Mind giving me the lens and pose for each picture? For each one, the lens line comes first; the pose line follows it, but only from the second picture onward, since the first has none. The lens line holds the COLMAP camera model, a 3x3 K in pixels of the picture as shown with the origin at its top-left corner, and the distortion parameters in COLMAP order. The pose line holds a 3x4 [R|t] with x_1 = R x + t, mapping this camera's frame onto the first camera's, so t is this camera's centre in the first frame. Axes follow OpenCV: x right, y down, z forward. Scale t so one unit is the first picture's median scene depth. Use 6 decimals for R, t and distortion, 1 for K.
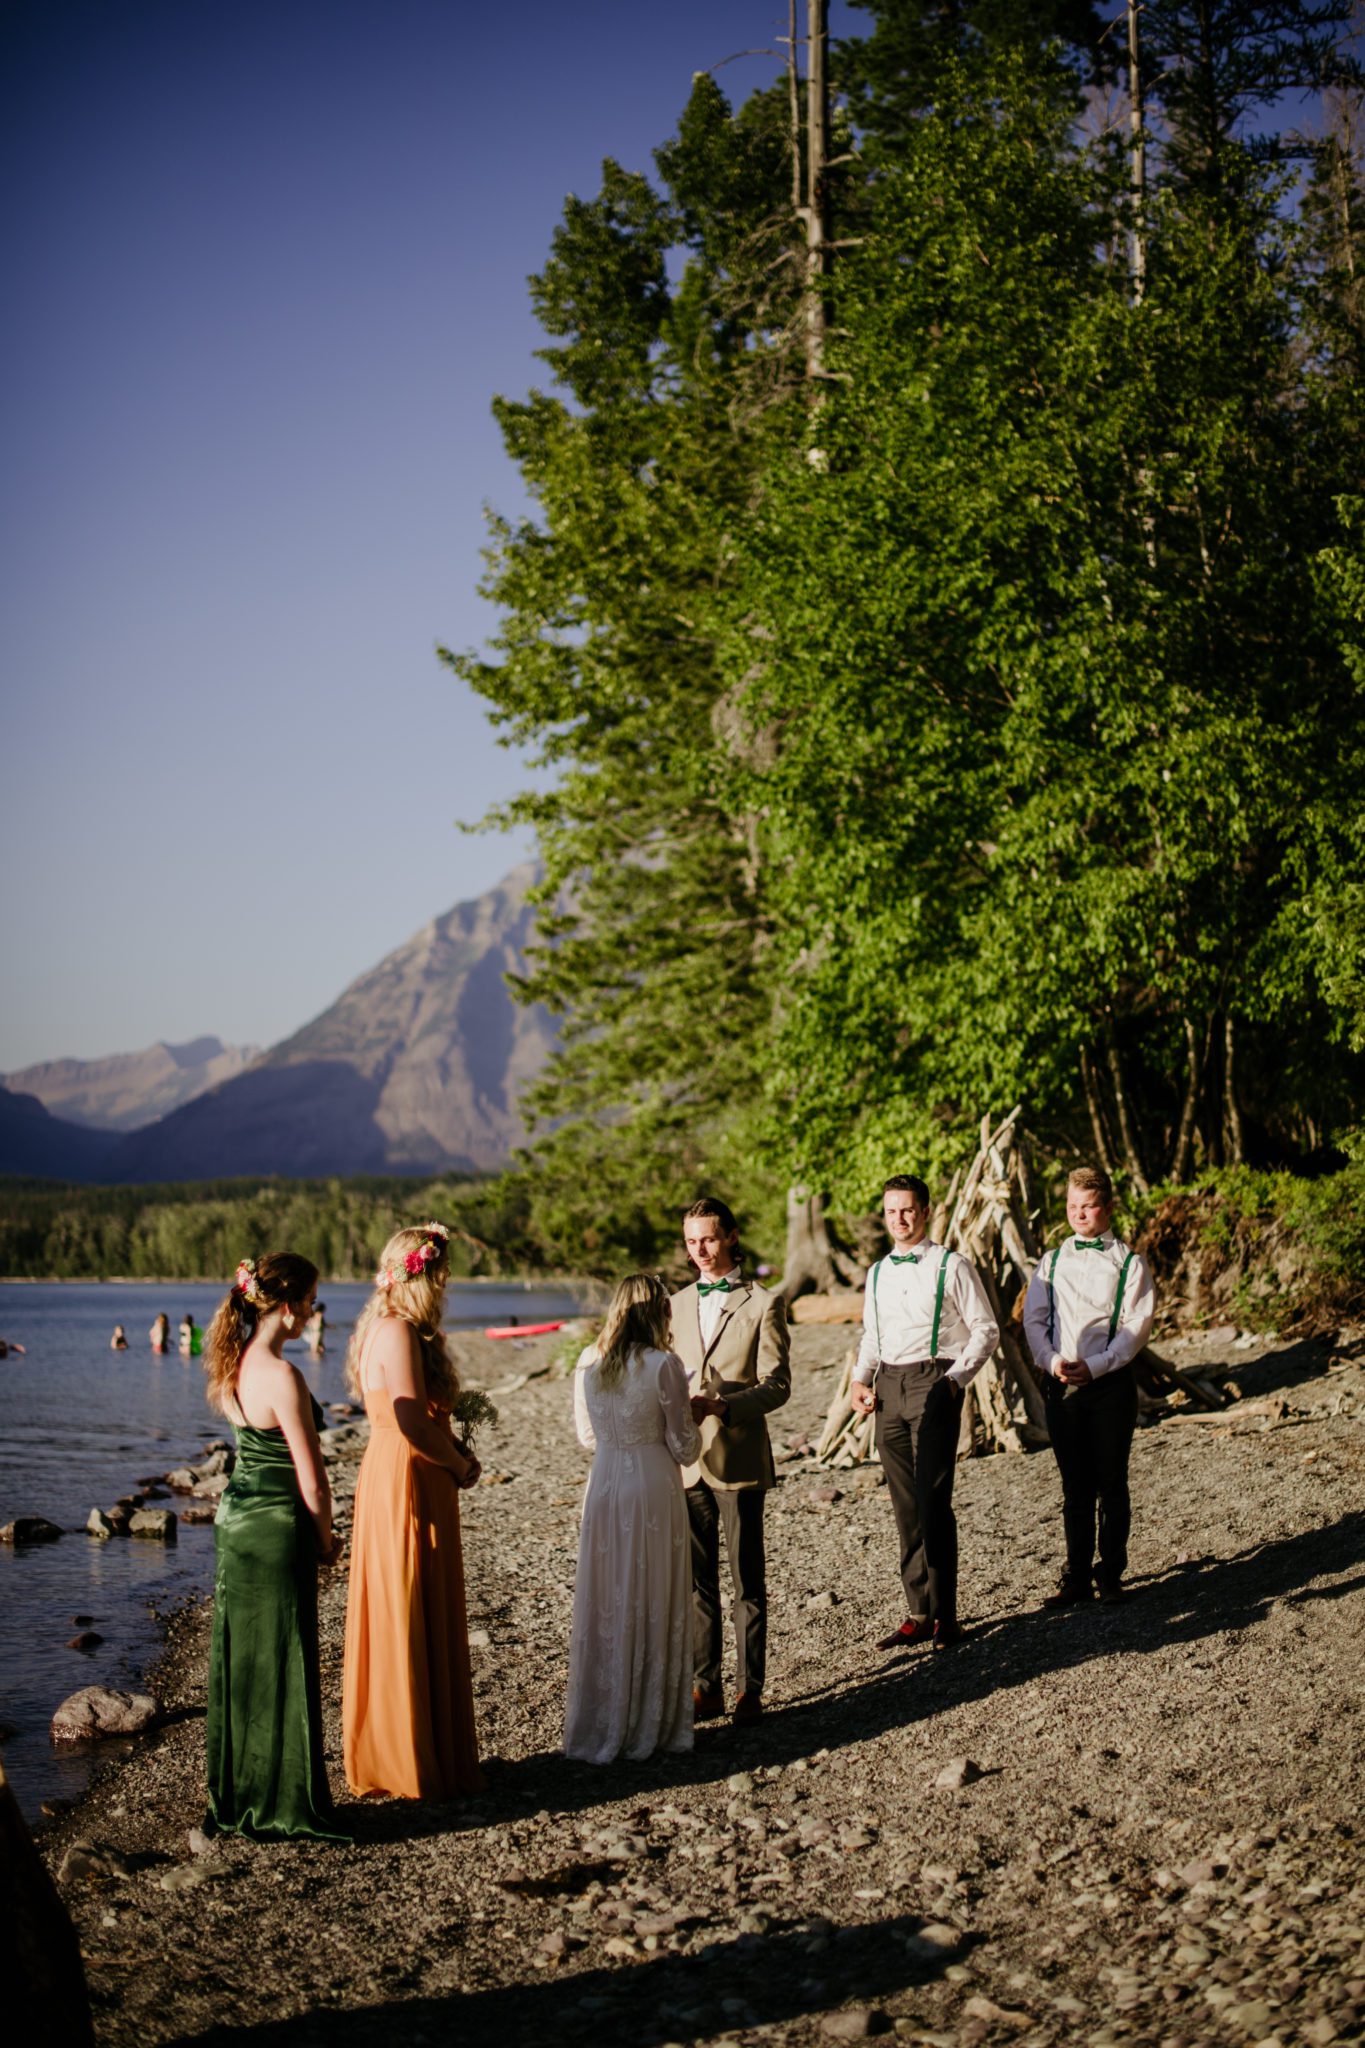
lens RADIAL K [[3088.0, 0, 682.5], [0, 3088.0, 1024.0], [0, 0, 1]] dist [-0.122865, 0.074203]
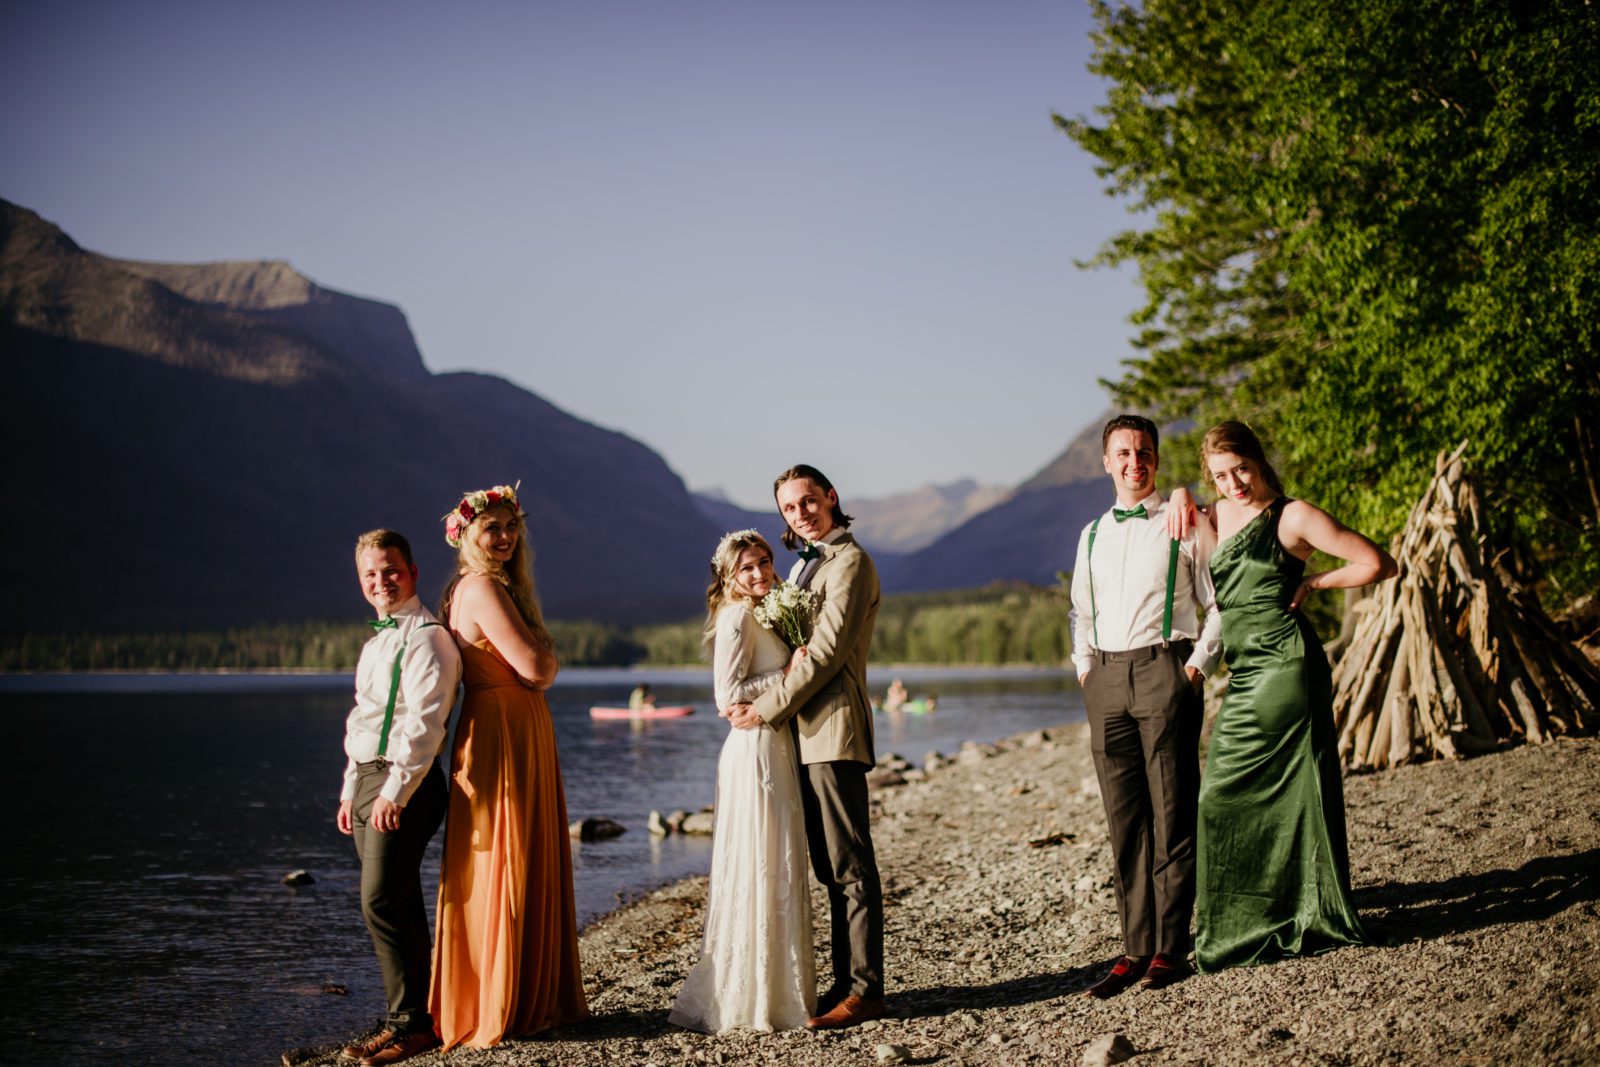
lens RADIAL K [[2412.5, 0, 800.0], [0, 2412.5, 533.5], [0, 0, 1]] dist [-0.122865, 0.074203]
pose [[0.973521, -0.016334, -0.228015, 0.054666], [0.022130, 0.999493, 0.022887, 0.026250], [0.227526, -0.027327, 0.973389, 0.104040]]
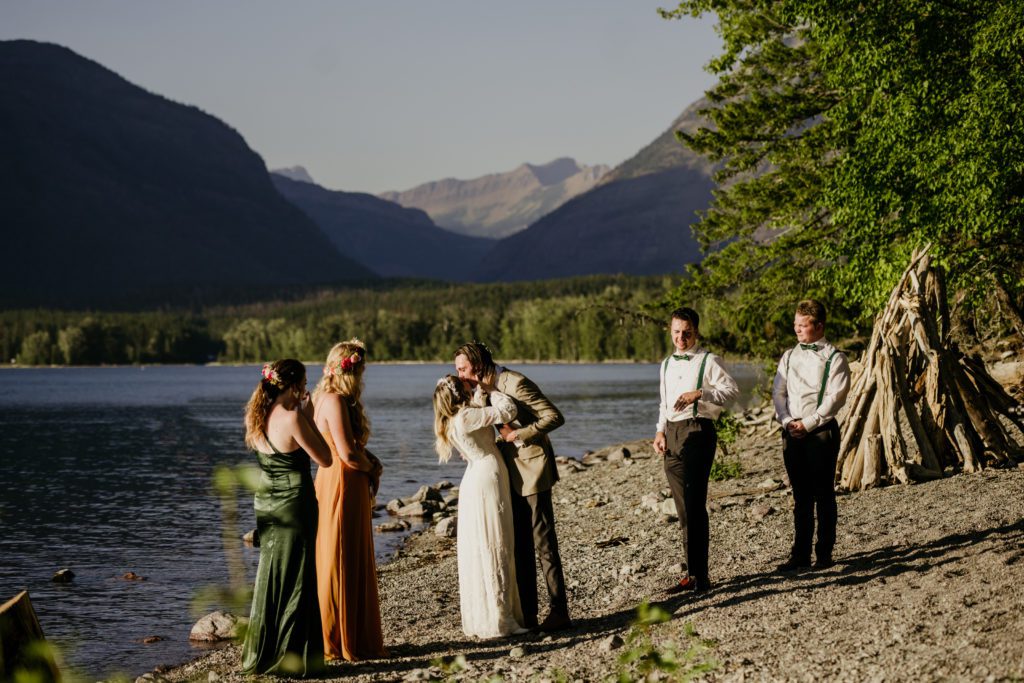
lens RADIAL K [[2658.4, 0, 512.0], [0, 2658.4, 341.5], [0, 0, 1]] dist [0.146655, 0.033236]
pose [[0.983485, -0.006914, -0.180860, 0.106970], [0.020662, 0.997026, 0.074244, -0.017648], [0.179809, -0.076755, 0.980703, -0.184766]]
